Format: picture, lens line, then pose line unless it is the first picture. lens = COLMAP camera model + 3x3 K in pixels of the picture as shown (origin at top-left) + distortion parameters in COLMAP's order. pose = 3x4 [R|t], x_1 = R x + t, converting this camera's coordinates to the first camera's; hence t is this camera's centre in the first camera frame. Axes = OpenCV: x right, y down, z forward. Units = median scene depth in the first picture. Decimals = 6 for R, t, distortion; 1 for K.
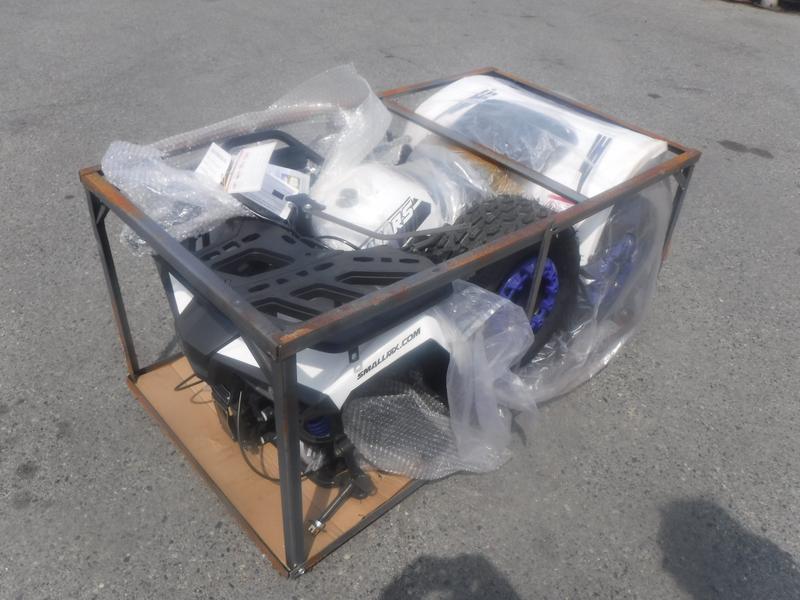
lens RADIAL K [[663.3, 0, 396.4], [0, 663.3, 301.1], [0, 0, 1]] dist [-0.039212, 0.002516]
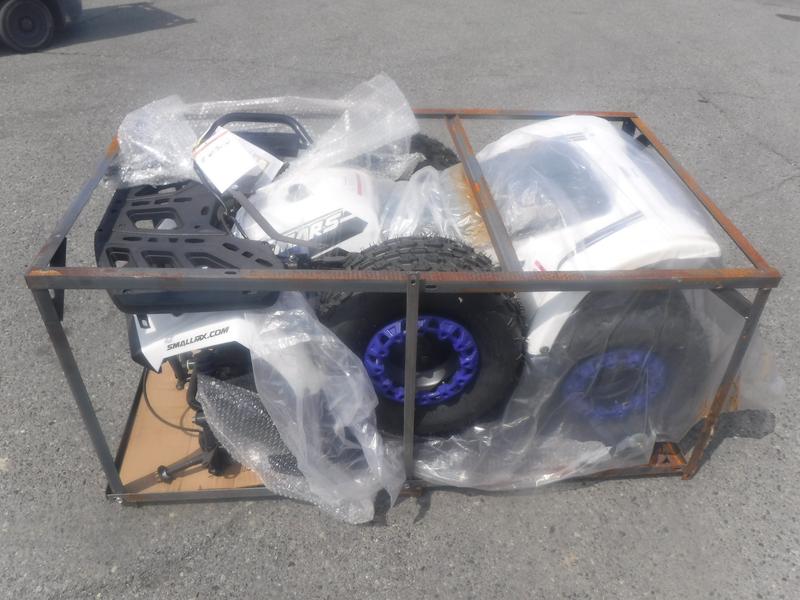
lens RADIAL K [[663.3, 0, 396.4], [0, 663.3, 301.1], [0, 0, 1]] dist [-0.039212, 0.002516]
pose [[0.787224, 0.341333, -0.513586, 0.607790], [-0.349928, 0.933027, 0.083727, -0.138354], [0.507769, 0.113806, 0.853943, 0.239293]]
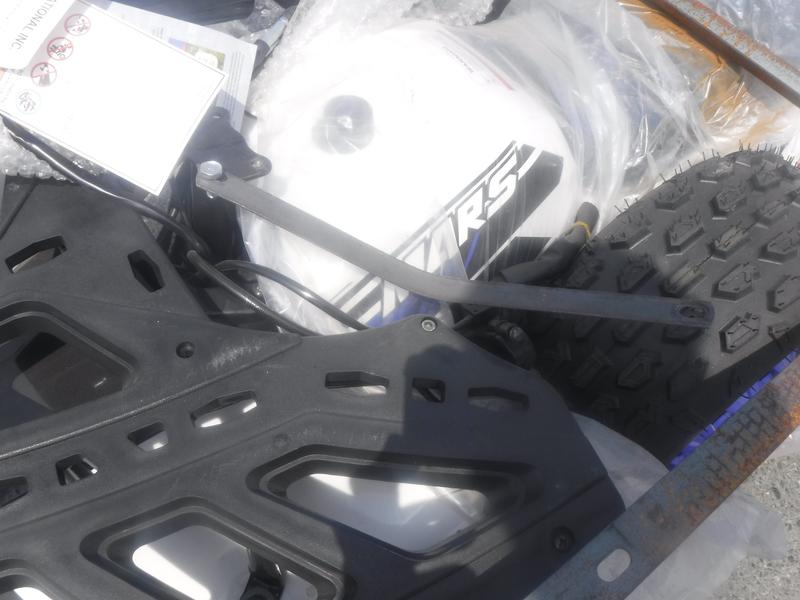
lens RADIAL K [[663.3, 0, 396.4], [0, 663.3, 301.1], [0, 0, 1]] dist [-0.039212, 0.002516]
pose [[0.992728, 0.119329, -0.015872, -0.027602], [-0.109933, 0.952386, 0.284388, -0.167944], [0.049052, -0.280575, 0.958578, 0.614209]]
